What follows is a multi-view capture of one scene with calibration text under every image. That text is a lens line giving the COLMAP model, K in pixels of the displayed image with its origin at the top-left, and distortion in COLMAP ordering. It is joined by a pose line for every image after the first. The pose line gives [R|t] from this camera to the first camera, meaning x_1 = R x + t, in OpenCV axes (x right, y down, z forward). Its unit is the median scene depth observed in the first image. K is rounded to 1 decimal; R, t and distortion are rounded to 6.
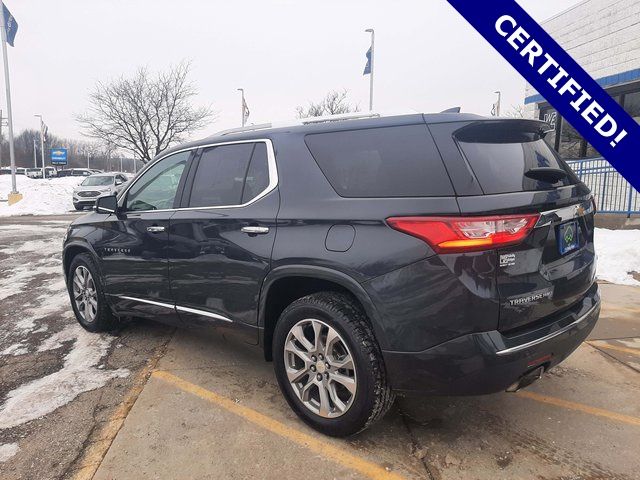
lens RADIAL K [[494.6, 0, 328.5], [0, 494.6, 244.2], [0, 0, 1]] dist [0.046389, -0.084554]
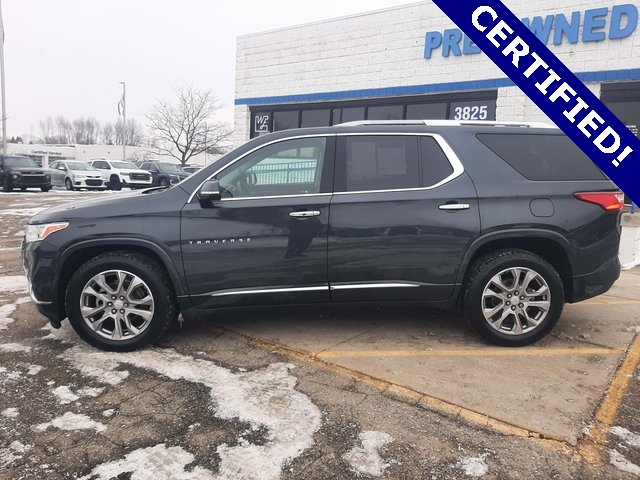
lens RADIAL K [[494.6, 0, 322.0], [0, 494.6, 246.4], [0, 0, 1]] dist [0.046389, -0.084554]
pose [[0.710421, -0.081576, 0.699034, -1.180483], [0.069793, 0.996530, 0.045363, -0.008549], [-0.700308, 0.016561, 0.713648, 0.312554]]
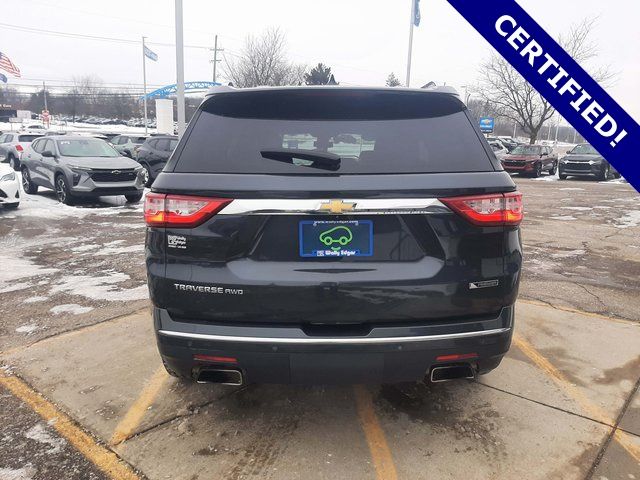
lens RADIAL K [[494.6, 0, 322.6], [0, 494.6, 238.1], [0, 0, 1]] dist [0.046389, -0.084554]
pose [[0.679990, 0.169891, -0.713268, 0.856080], [-0.134390, 0.985185, 0.106538, -0.080368], [0.720800, 0.023411, 0.692747, 0.366470]]
